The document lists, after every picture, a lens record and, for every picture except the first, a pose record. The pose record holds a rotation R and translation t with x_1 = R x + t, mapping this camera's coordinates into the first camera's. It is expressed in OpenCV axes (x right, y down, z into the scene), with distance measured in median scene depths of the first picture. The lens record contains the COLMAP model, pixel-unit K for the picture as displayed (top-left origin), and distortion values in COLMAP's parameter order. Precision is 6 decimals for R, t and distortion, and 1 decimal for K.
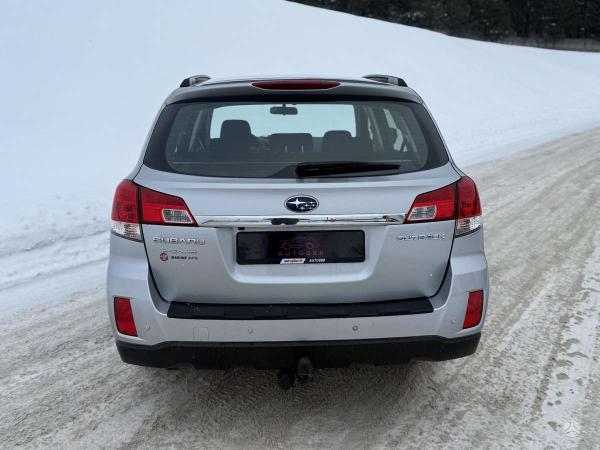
lens RADIAL K [[602.5, 0, 301.7], [0, 602.5, 229.3], [0, 0, 1]] dist [0.031874, 0.000000]
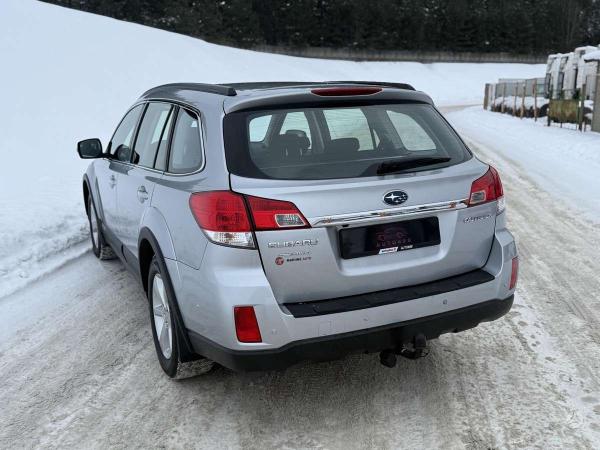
lens RADIAL K [[602.5, 0, 303.5], [0, 602.5, 228.1], [0, 0, 1]] dist [0.031874, 0.000000]
pose [[0.918934, -0.103945, 0.380468, -0.521946], [0.107666, 0.994120, 0.011554, -0.015653], [-0.379432, 0.030346, 0.924722, 0.031908]]
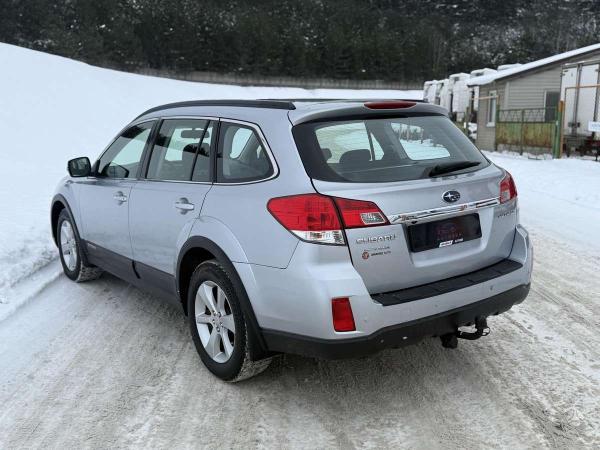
lens RADIAL K [[602.5, 0, 303.0], [0, 602.5, 223.3], [0, 0, 1]] dist [0.031874, 0.000000]
pose [[0.824774, -0.120254, 0.552527, -0.855050], [0.150835, 0.988508, -0.010014, -0.018380], [-0.544973, 0.091600, 0.833435, 0.107328]]
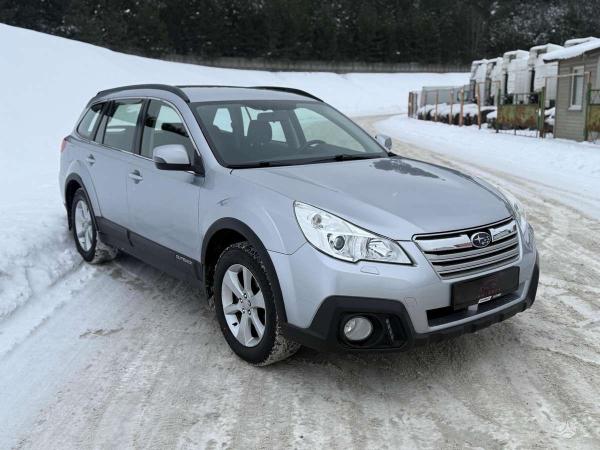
lens RADIAL K [[592.2, 0, 295.0], [0, 592.2, 227.0], [0, 0, 1]] dist [0.029065, 0.000000]
pose [[0.856169, -0.136380, 0.498373, -0.263692], [0.151208, 0.988444, 0.010724, -0.247782], [-0.494077, 0.066176, 0.866896, 1.211180]]
